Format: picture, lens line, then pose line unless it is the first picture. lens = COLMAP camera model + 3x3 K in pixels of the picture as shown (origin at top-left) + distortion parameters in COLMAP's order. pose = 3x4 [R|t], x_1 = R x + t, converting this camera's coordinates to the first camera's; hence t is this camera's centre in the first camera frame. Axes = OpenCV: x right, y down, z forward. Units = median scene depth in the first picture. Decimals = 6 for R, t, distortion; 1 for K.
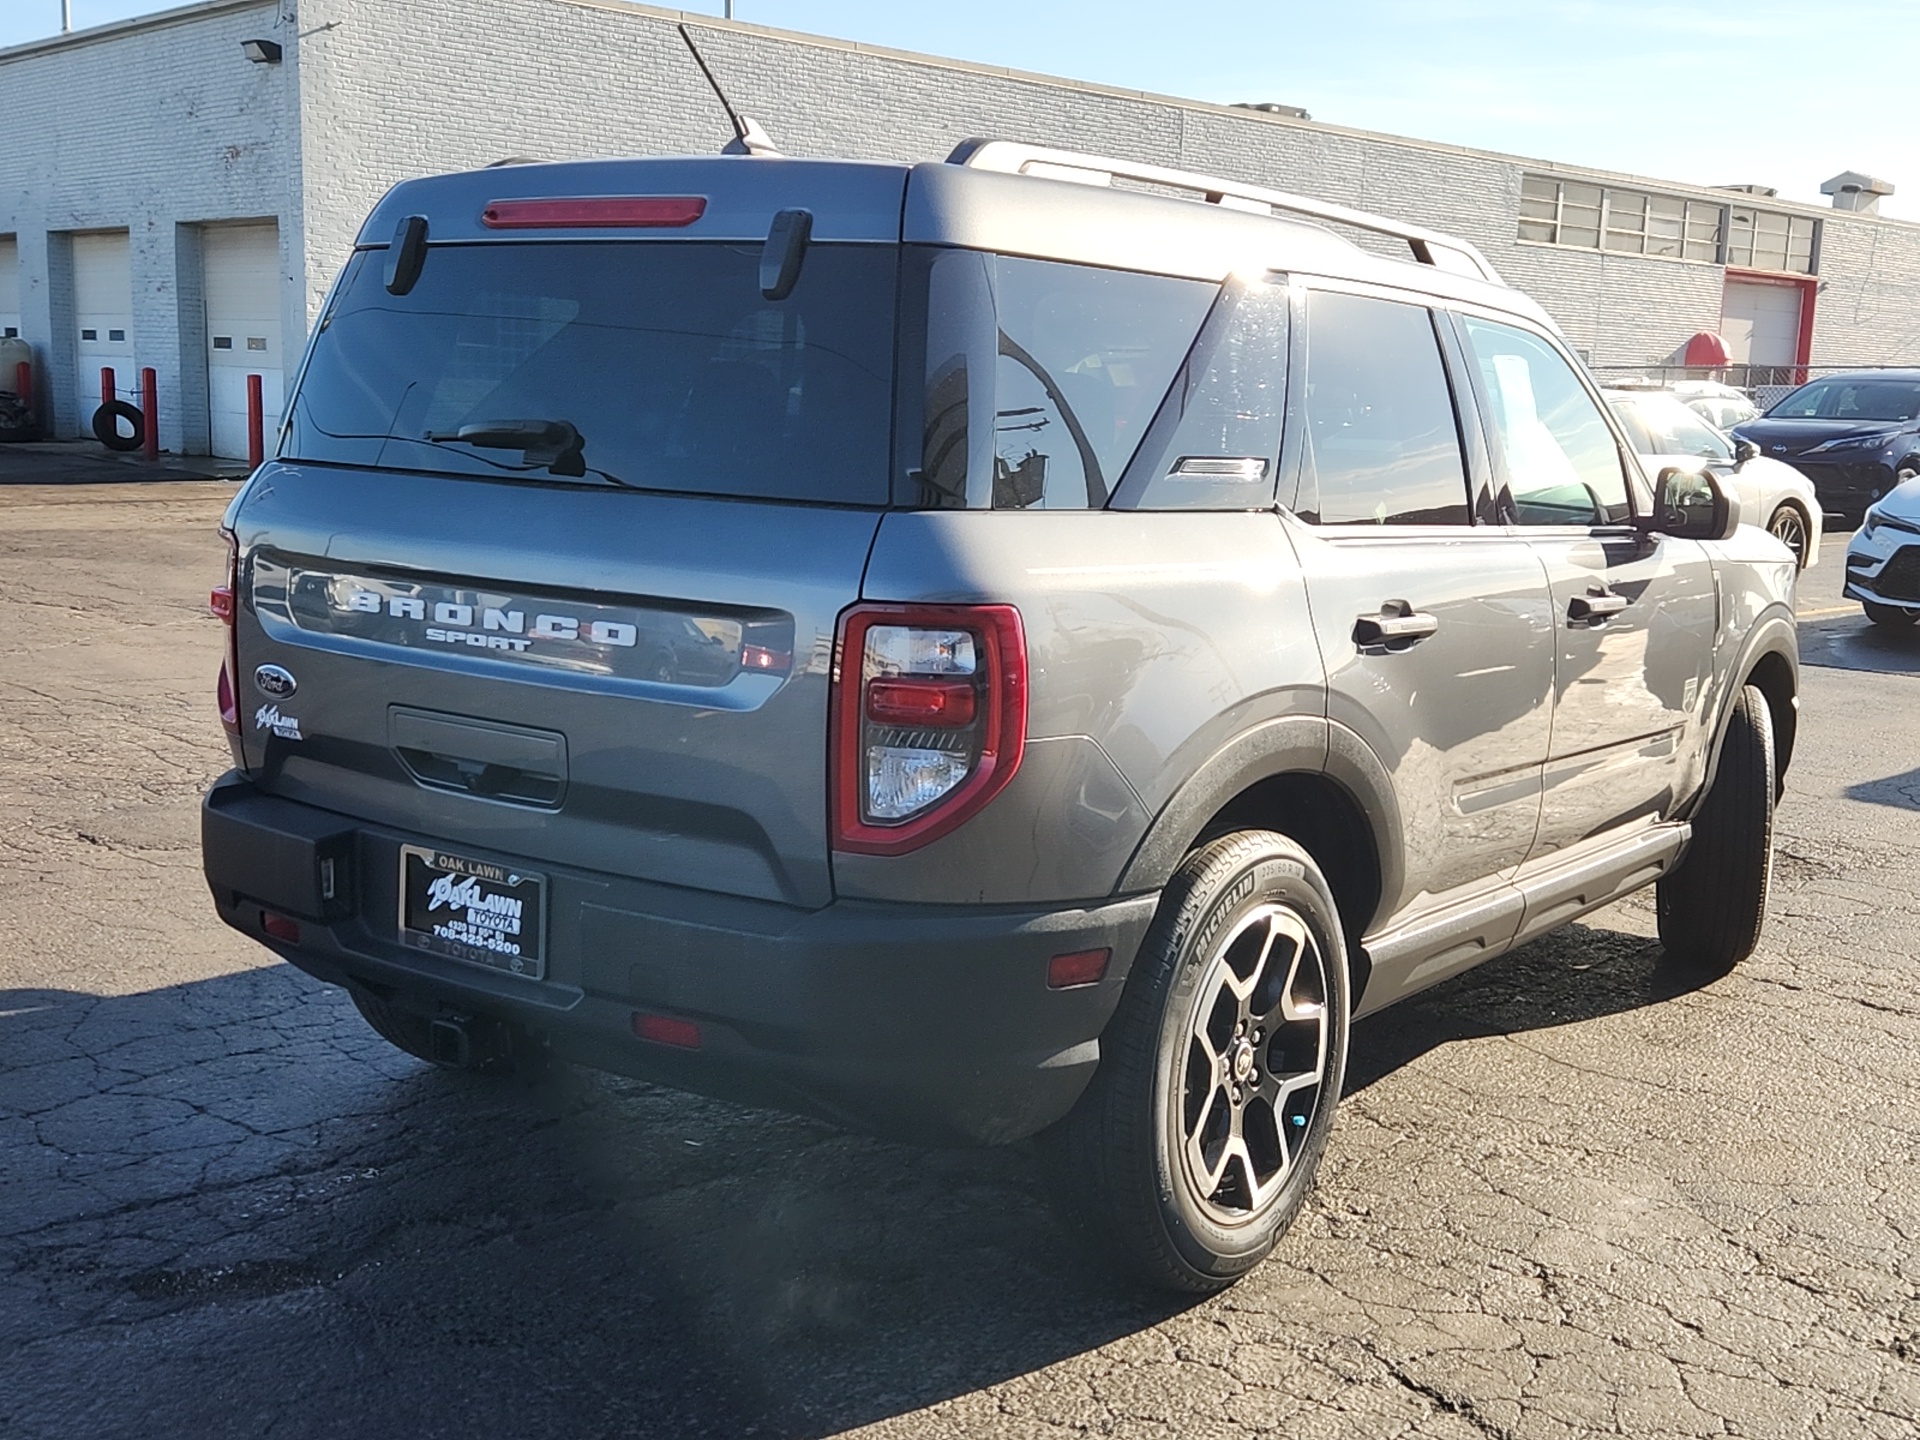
lens RADIAL K [[2143.8, 0, 958.6], [0, 2143.8, 690.9], [0, 0, 1]] dist [0.088482, -0.048483]
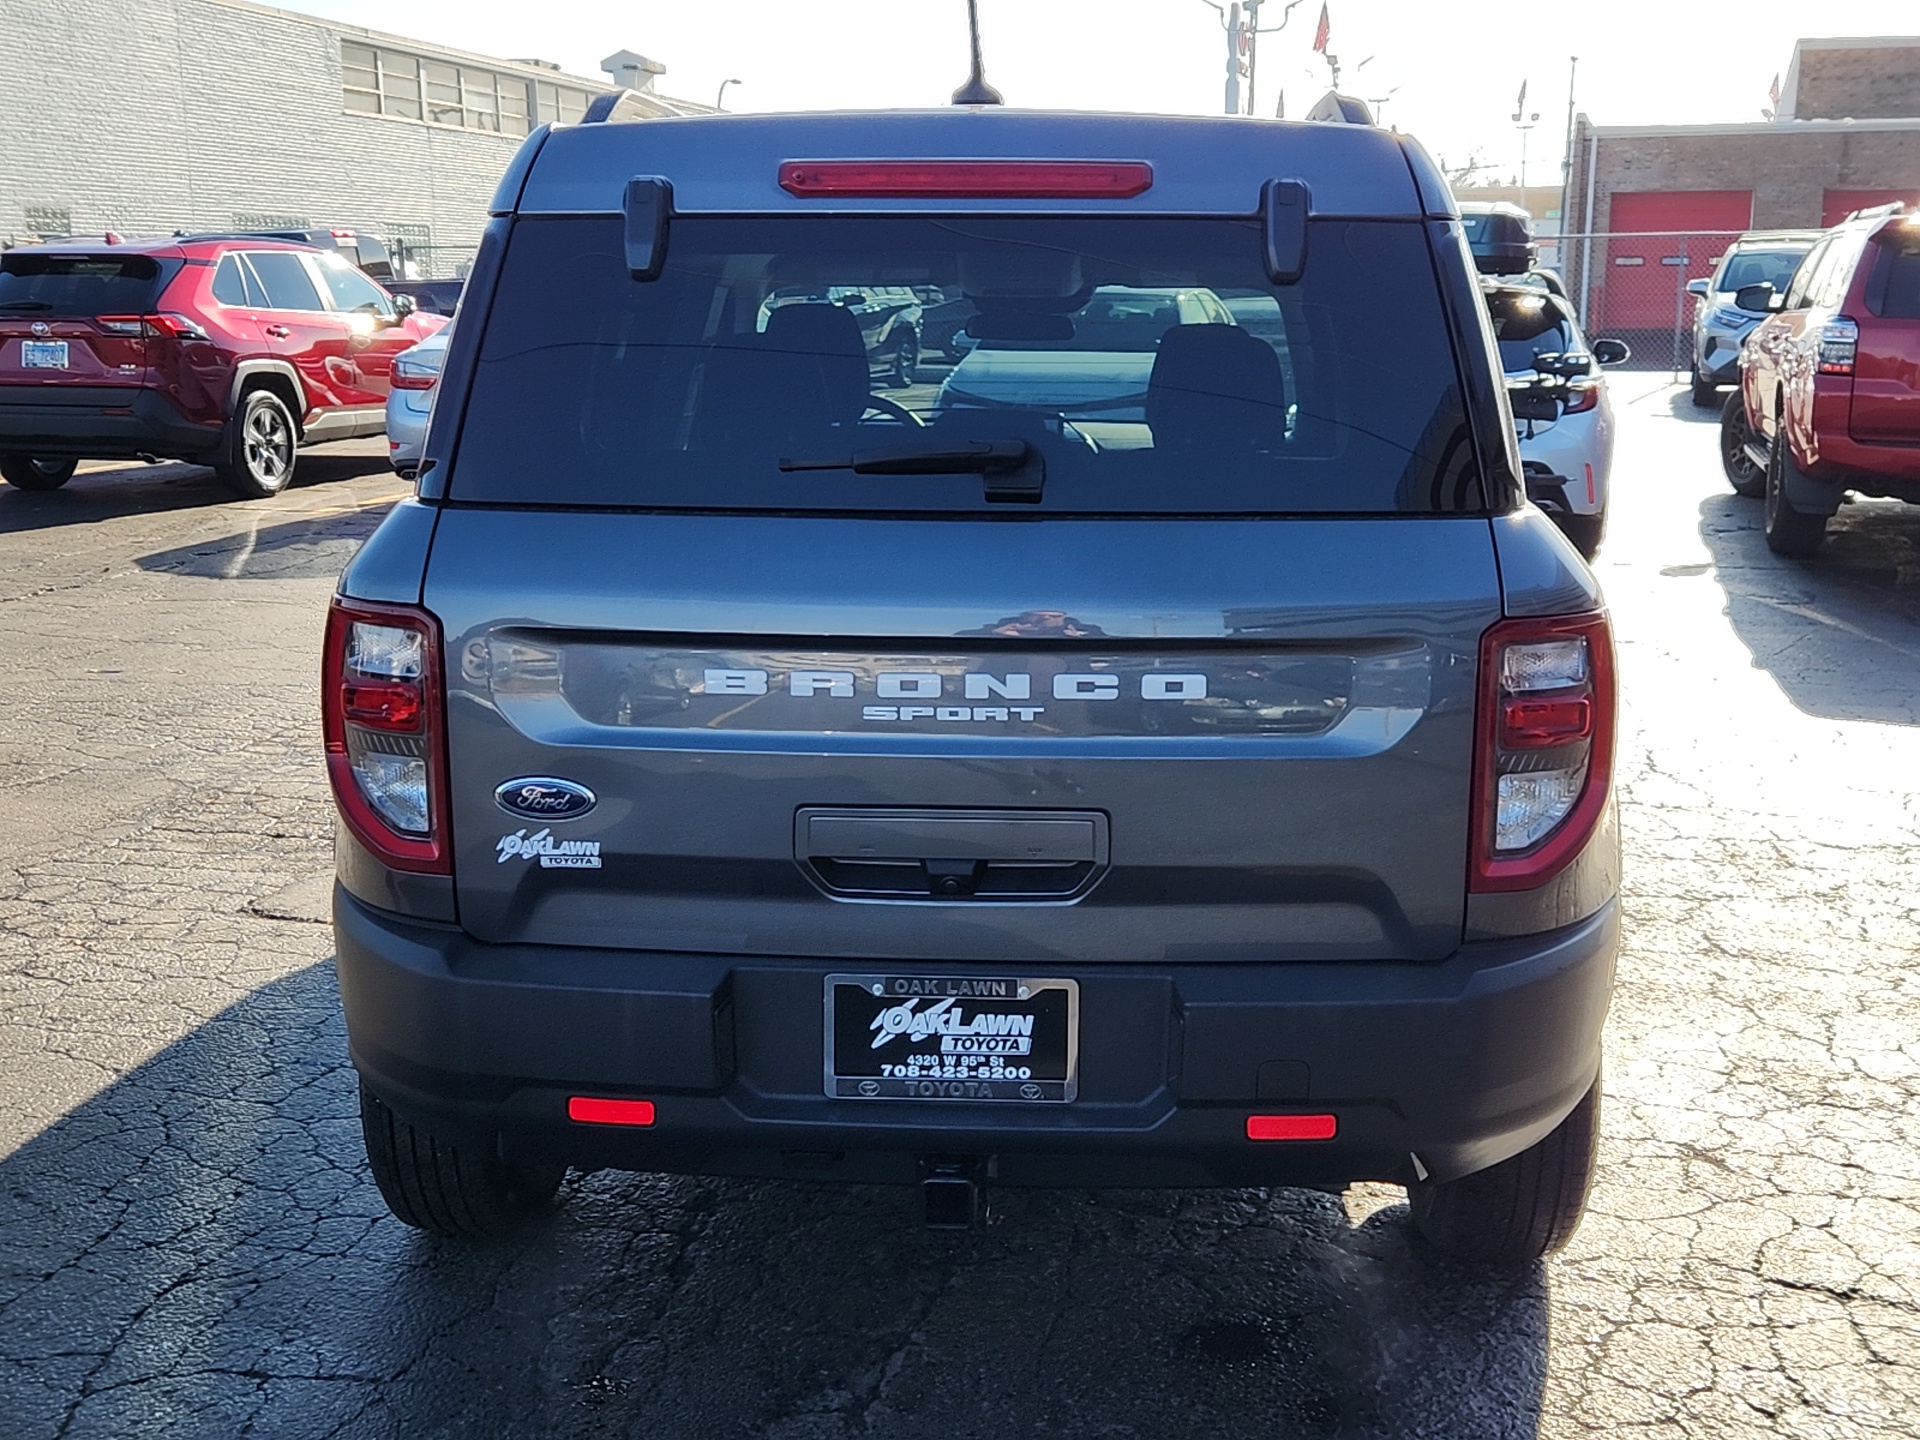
lens RADIAL K [[2143.8, 0, 958.6], [0, 2143.8, 690.9], [0, 0, 1]] dist [0.088482, -0.048483]
pose [[0.840621, -0.132109, 0.525266, -0.630675], [0.100526, 0.991002, 0.088368, -0.101030], [-0.532214, -0.021481, 0.846337, 0.302452]]
